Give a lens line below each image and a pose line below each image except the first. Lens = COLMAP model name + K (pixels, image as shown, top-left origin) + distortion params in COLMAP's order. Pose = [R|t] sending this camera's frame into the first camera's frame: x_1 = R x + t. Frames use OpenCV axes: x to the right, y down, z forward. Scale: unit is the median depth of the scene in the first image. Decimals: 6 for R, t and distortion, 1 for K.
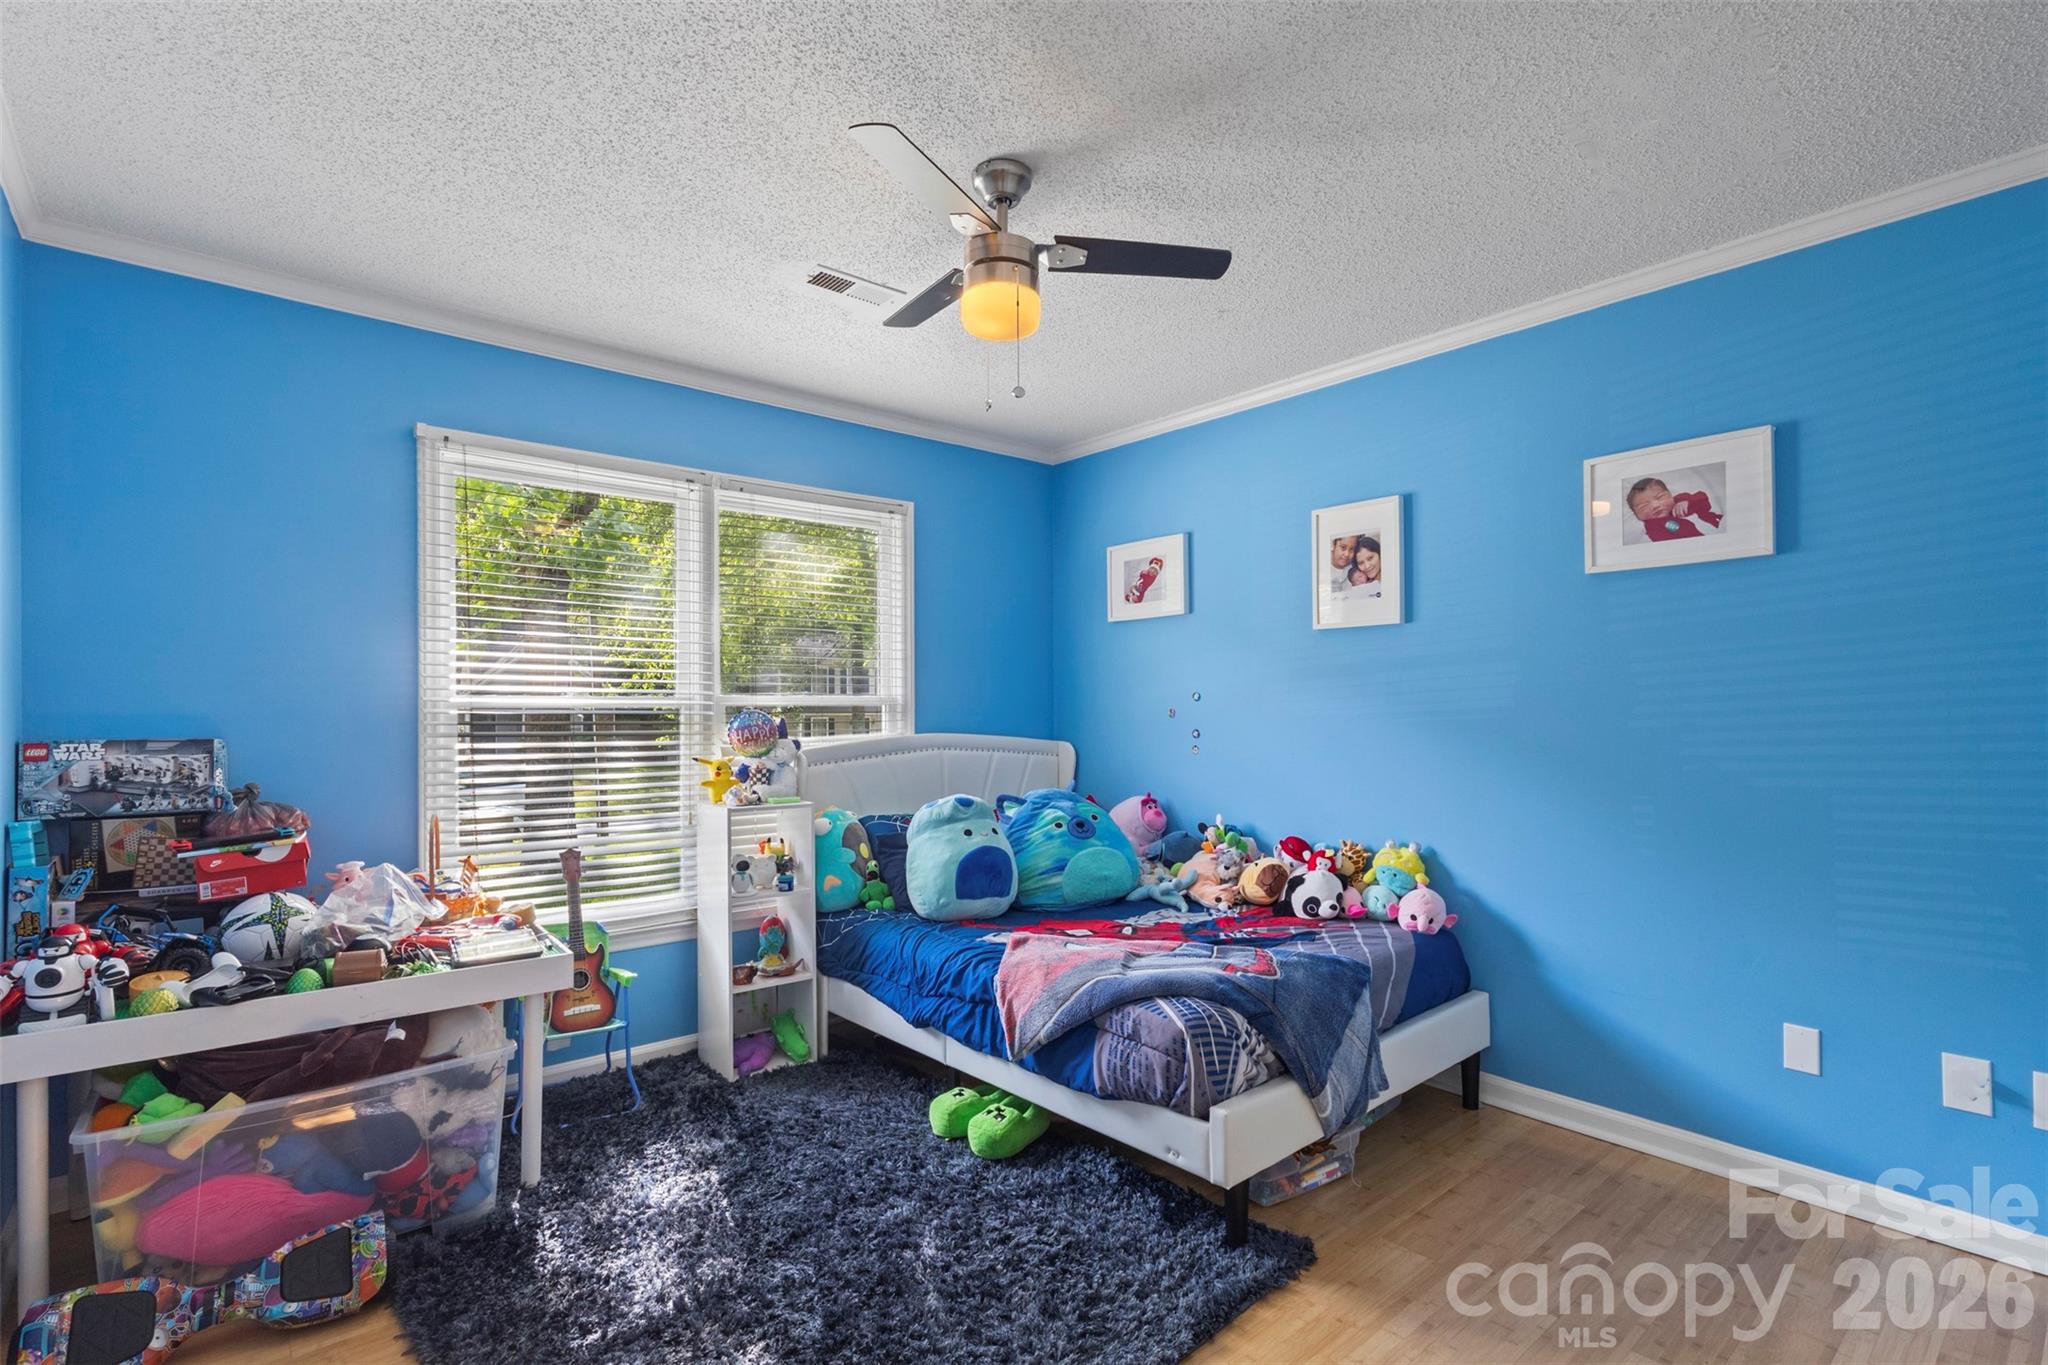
lens RADIAL K [[953.0, 0, 1011.8], [0, 953.0, 692.2], [0, 0, 1]] dist [0.008127, 0.003972]
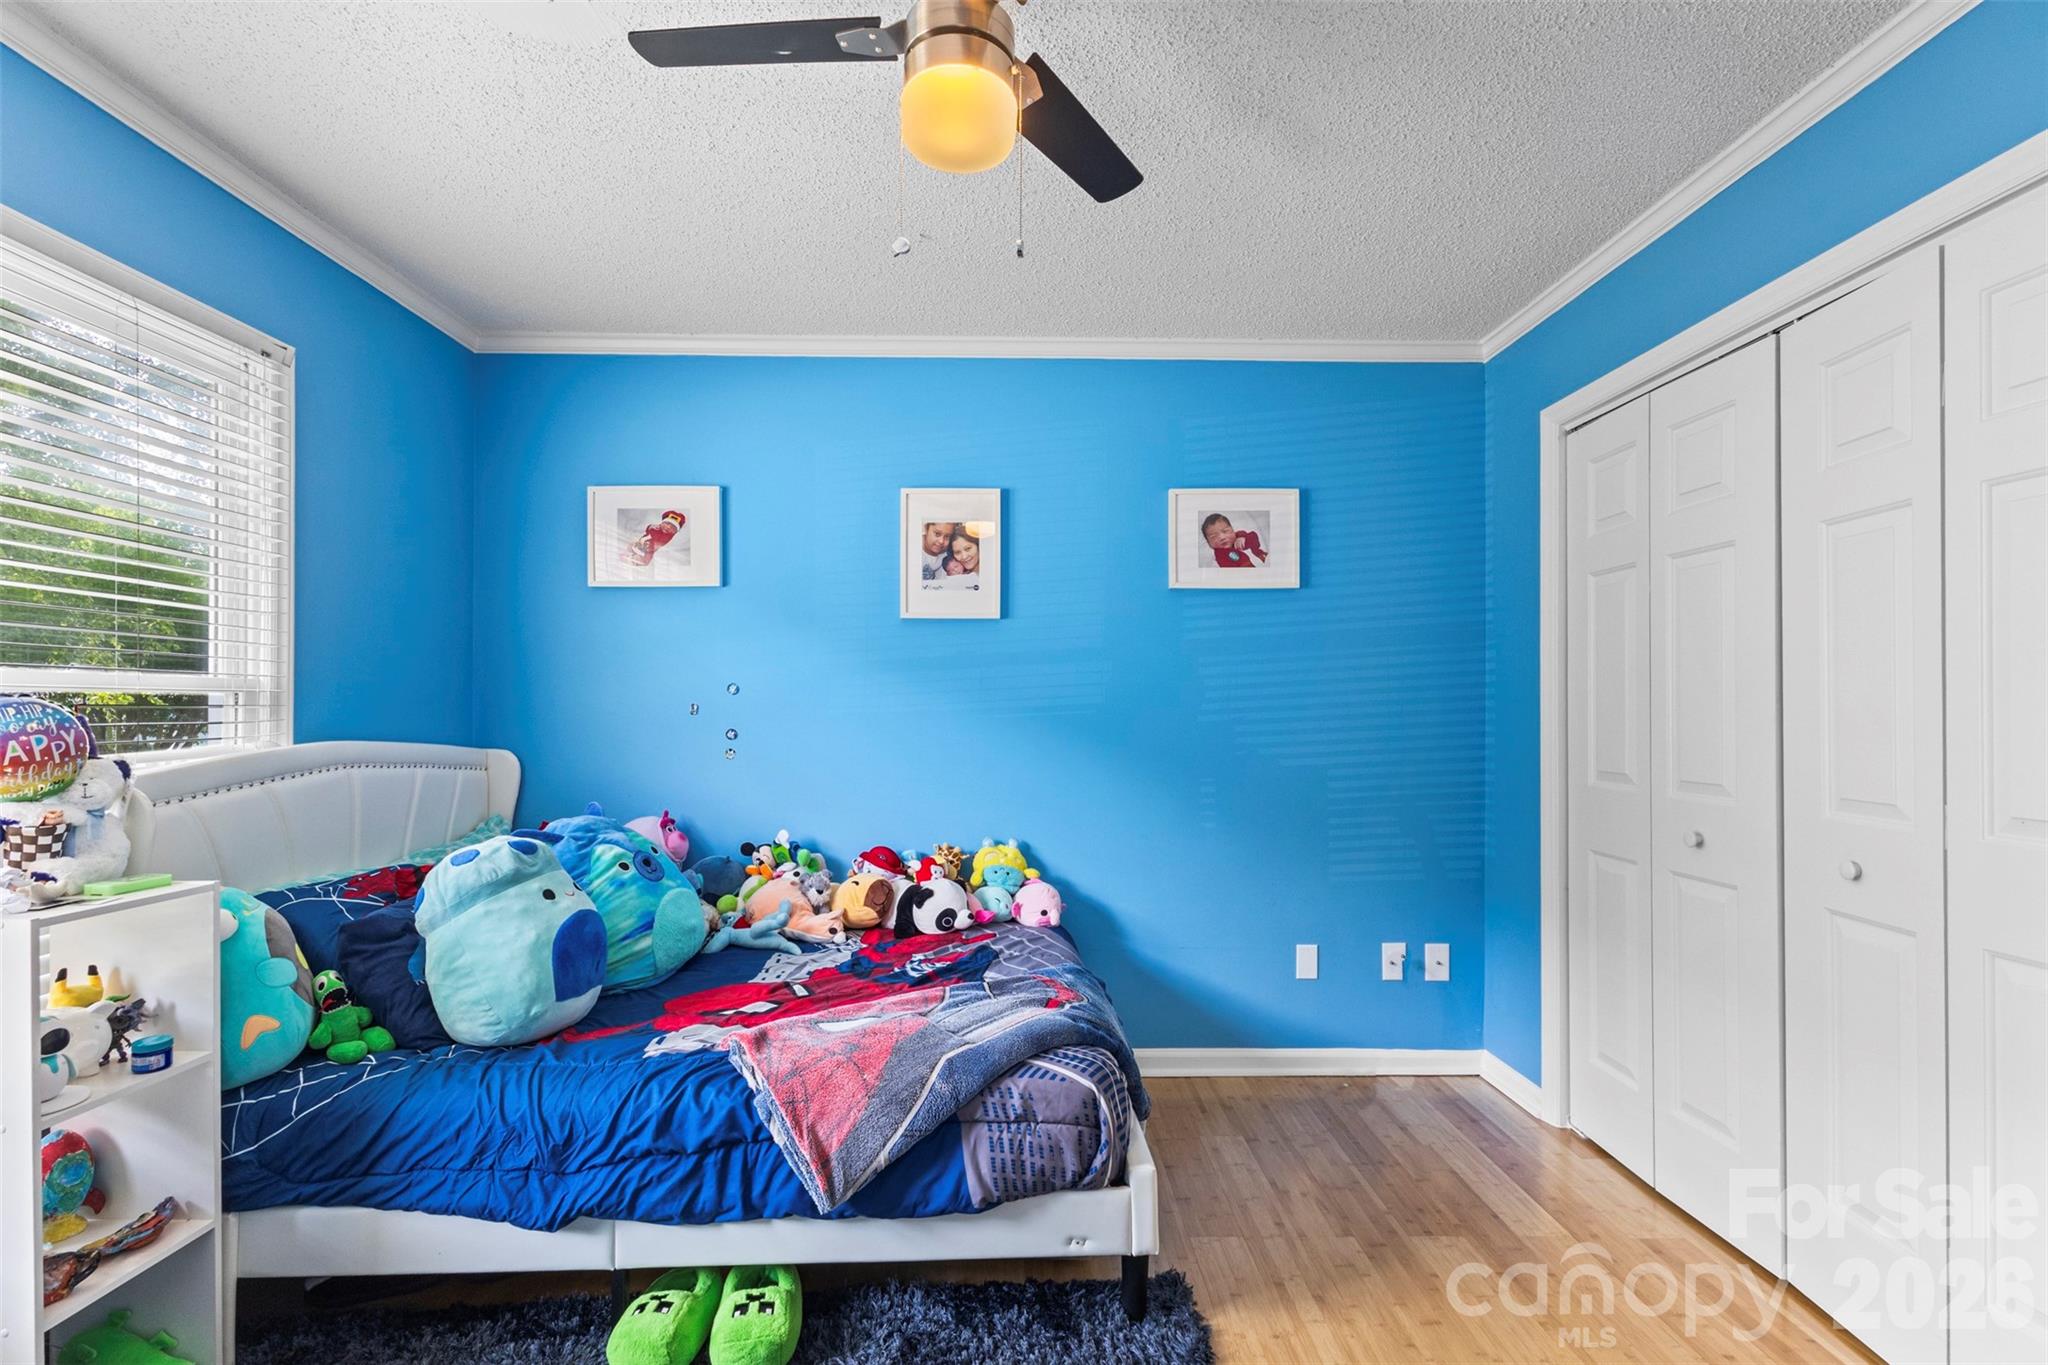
lens RADIAL K [[953.0, 0, 1020.8], [0, 953.0, 698.4], [0, 0, 1]] dist [0.008127, 0.003972]
pose [[0.638500, 0.012535, 0.769520, -0.343771], [-0.017230, 0.999850, -0.001990, 0.012110], [-0.769429, -0.011988, 0.638620, 0.356224]]
